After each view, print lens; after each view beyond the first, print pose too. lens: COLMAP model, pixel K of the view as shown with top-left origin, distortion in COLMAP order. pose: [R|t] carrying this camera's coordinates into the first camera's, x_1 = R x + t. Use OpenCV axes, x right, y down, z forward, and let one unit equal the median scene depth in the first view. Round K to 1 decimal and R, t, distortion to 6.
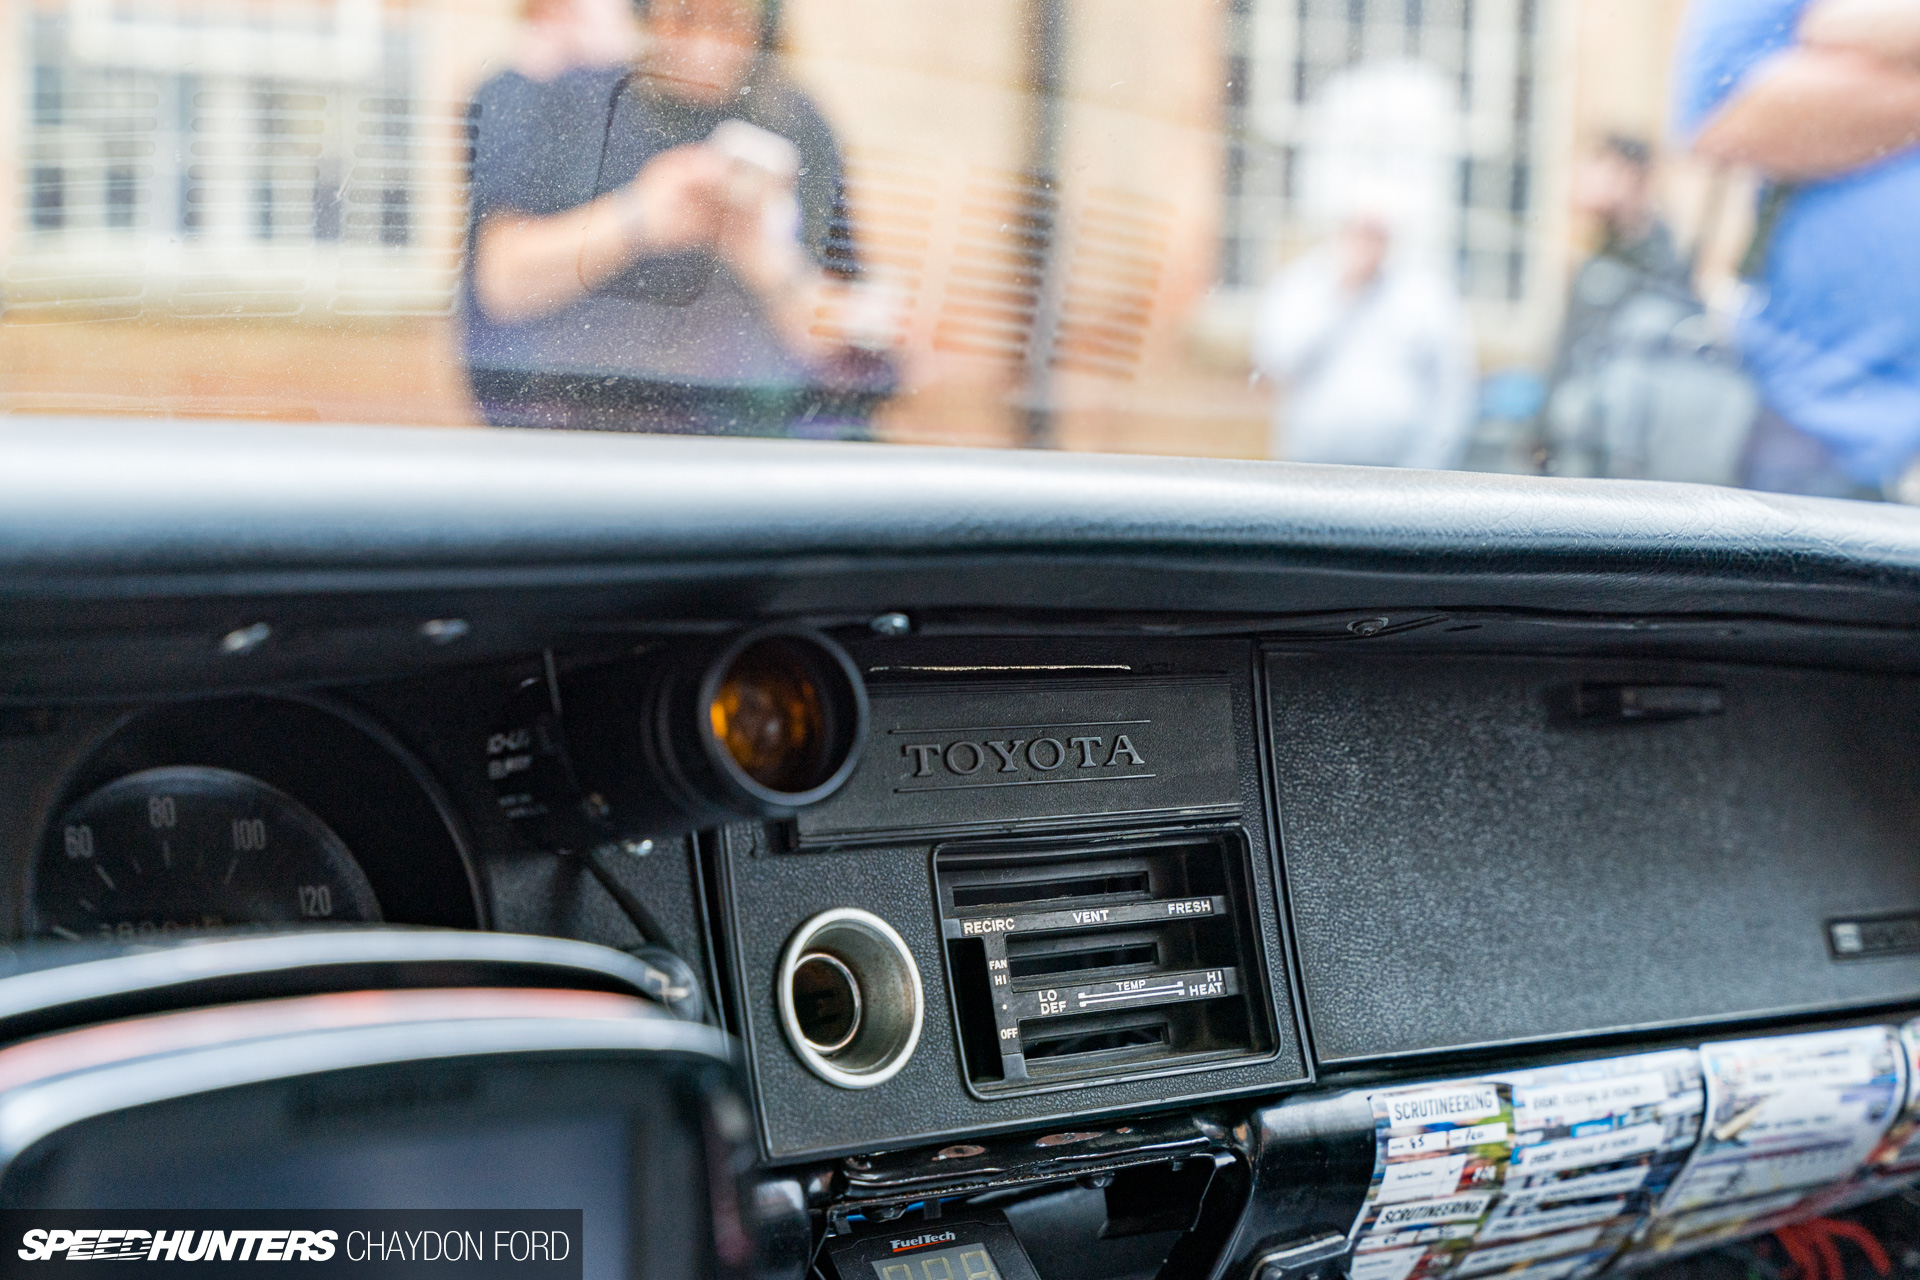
lens RADIAL K [[3097.7, 0, 963.8], [0, 3097.7, 649.4], [0, 0, 1]] dist [0.014030, 0.000000]
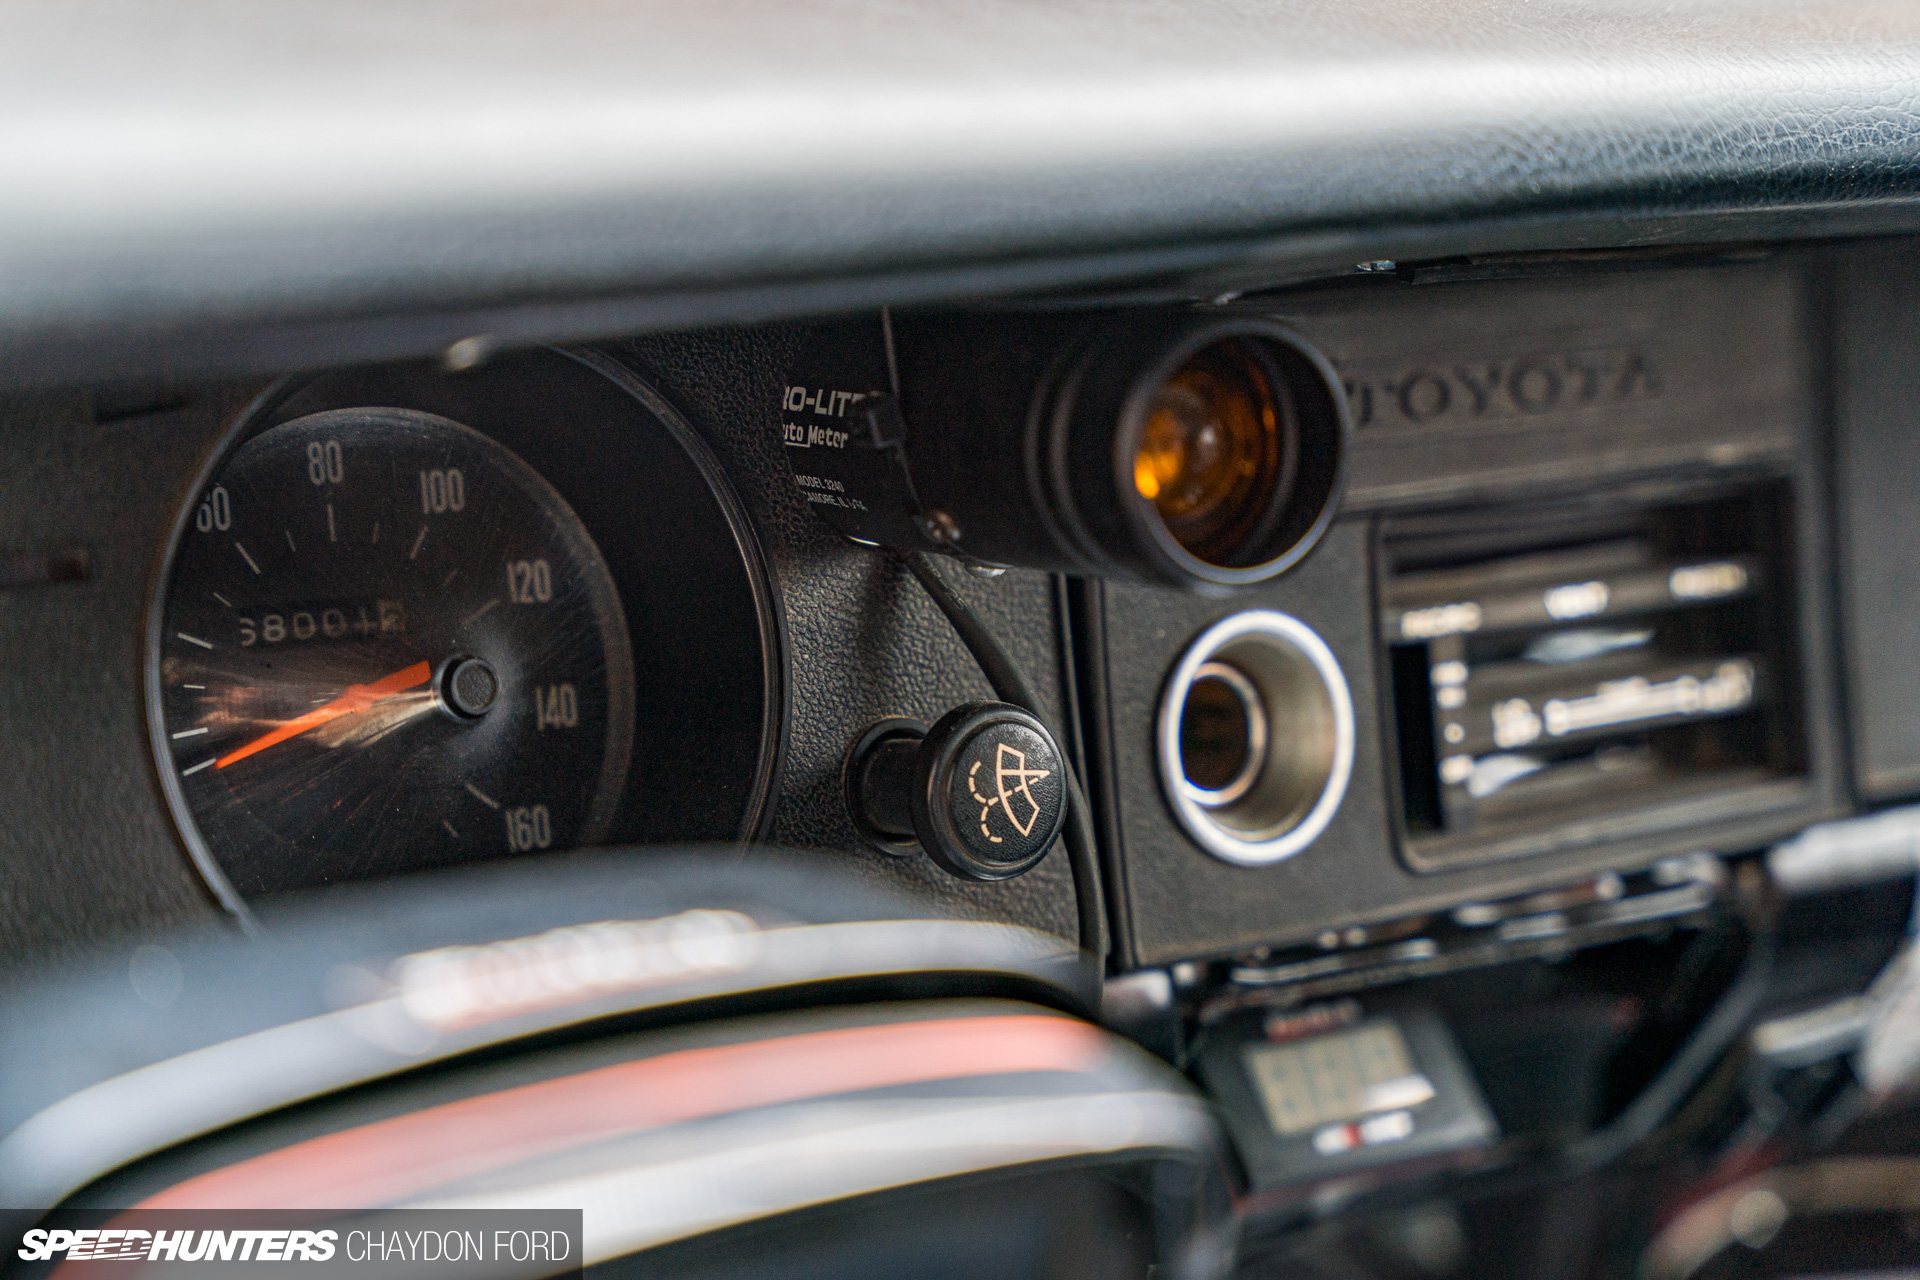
lens RADIAL K [[3840.8, 0, 961.0], [0, 3840.8, 642.1], [0, 0, 1]] dist [0.033716, 0.000000]
pose [[0.996592, 0.066573, -0.048700, -0.062384], [-0.053896, 0.972516, 0.226514, -0.107852], [0.062441, -0.223117, 0.972790, 0.130011]]
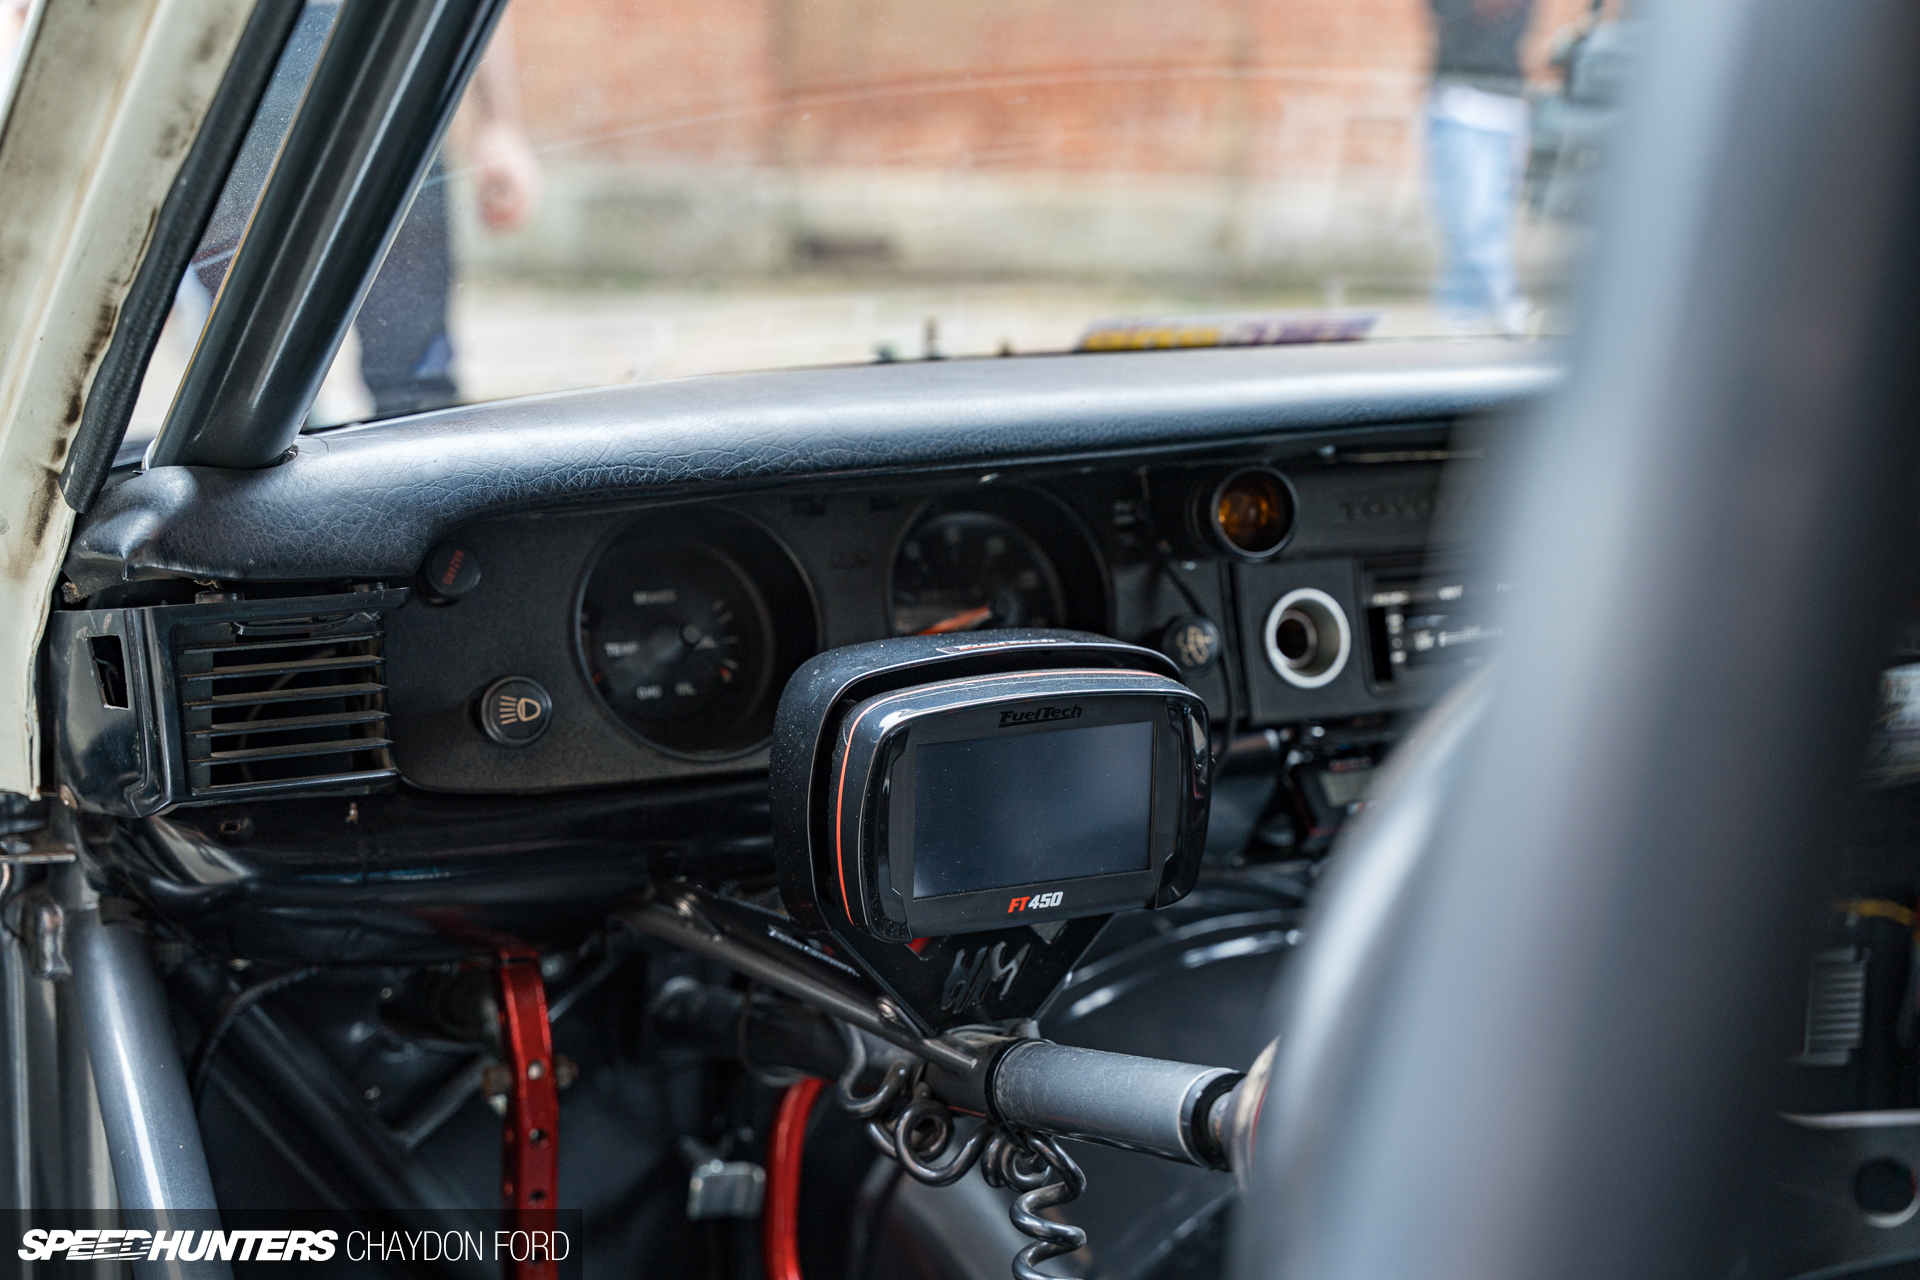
lens RADIAL K [[2494.2, 0, 959.8], [0, 2494.2, 641.5], [0, 0, 1]] dist [0.017269, 0.000000]
pose [[0.967591, 0.049827, -0.247559, 0.135207], [-0.007612, 0.985649, 0.168635, -0.139636], [0.252409, -0.161285, 0.954084, -0.499127]]
